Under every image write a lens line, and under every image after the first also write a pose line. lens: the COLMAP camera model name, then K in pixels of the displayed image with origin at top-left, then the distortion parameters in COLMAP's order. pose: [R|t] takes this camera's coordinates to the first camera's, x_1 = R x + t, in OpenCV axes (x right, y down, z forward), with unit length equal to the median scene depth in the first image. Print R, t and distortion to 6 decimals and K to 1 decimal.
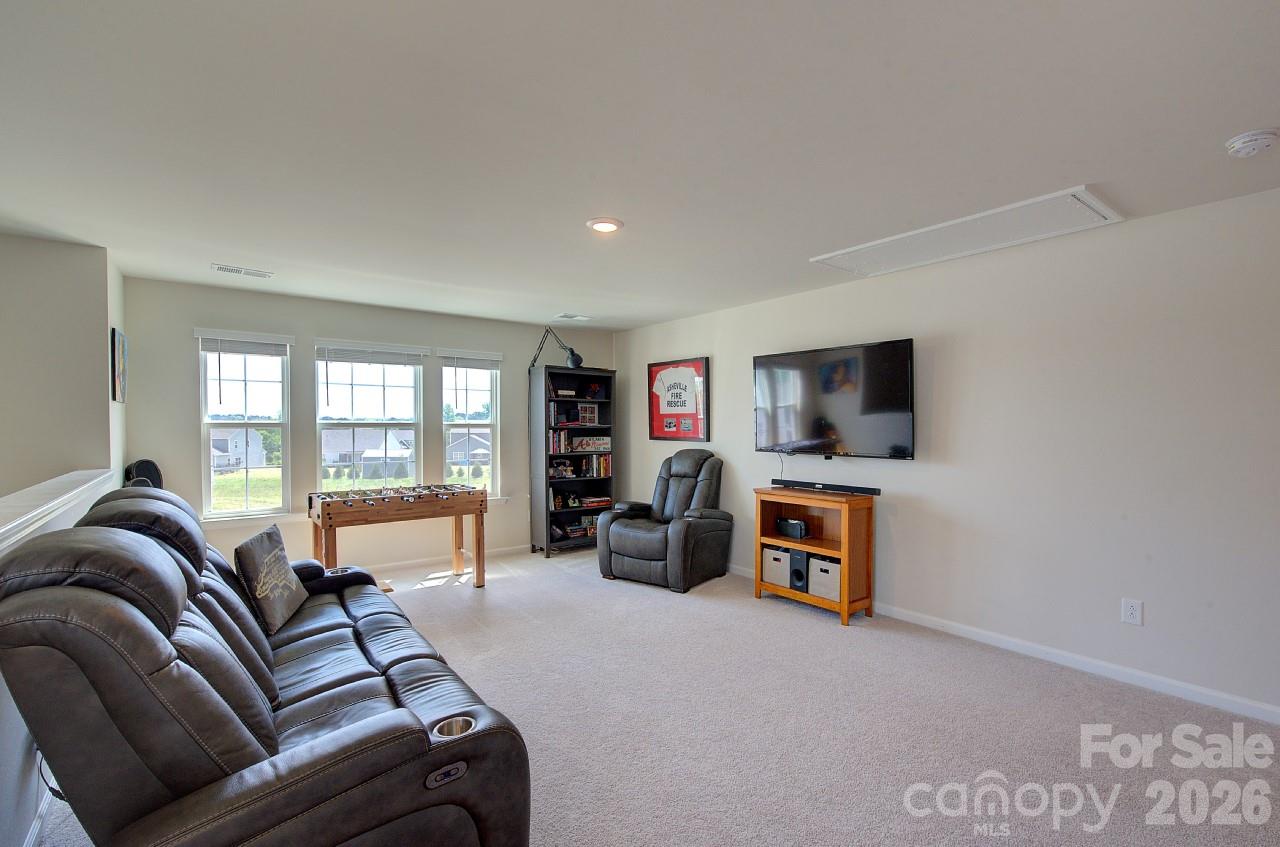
lens RADIAL K [[572.1, 0, 644.2], [0, 572.1, 429.6], [0, 0, 1]] dist [0.001097, 0.000119]
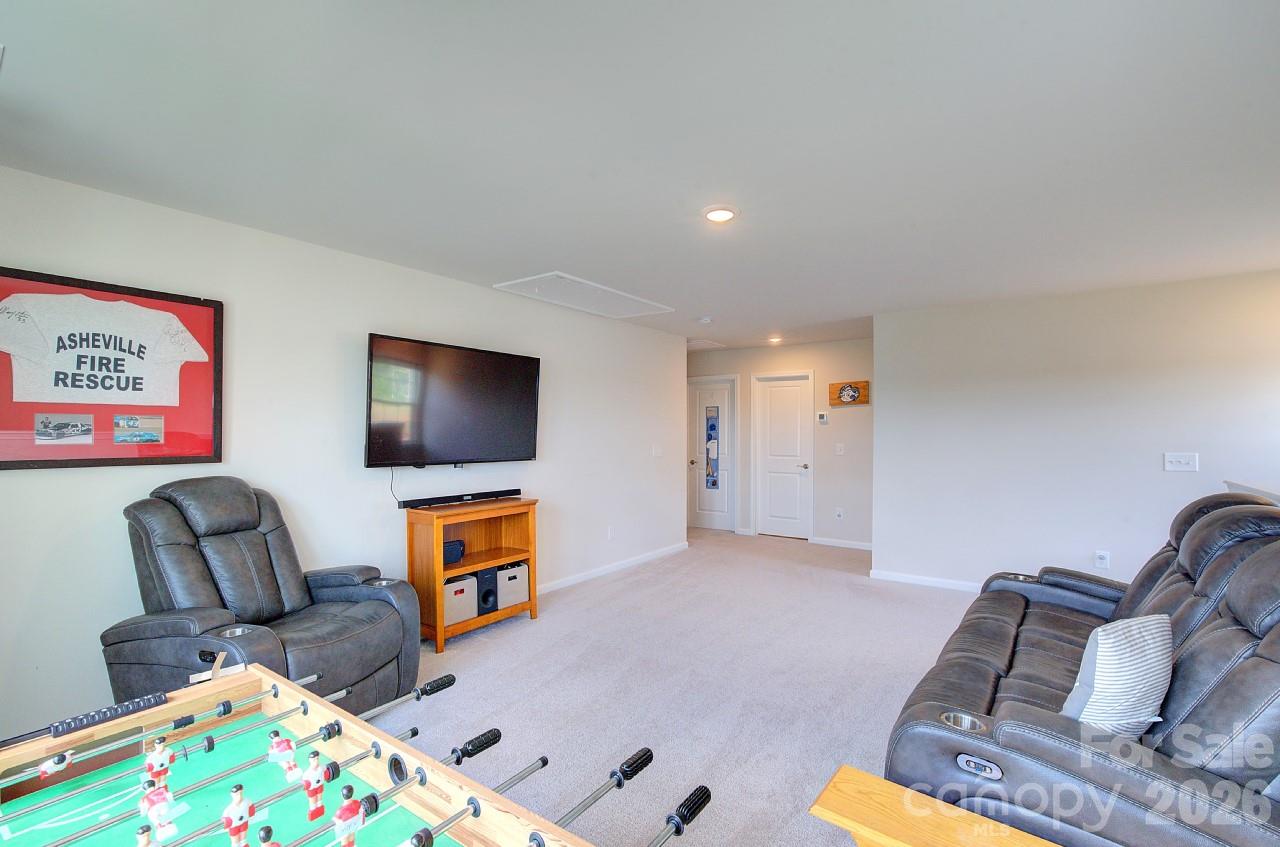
lens RADIAL K [[572.1, 0, 644.2], [0, 572.1, 429.6], [0, 0, 1]] dist [0.001097, 0.000119]
pose [[-0.279496, 0.005831, 0.960129, -0.550059], [0.009186, 0.999952, -0.003398, -0.003764], [-0.960103, 0.007870, -0.279536, 0.826318]]
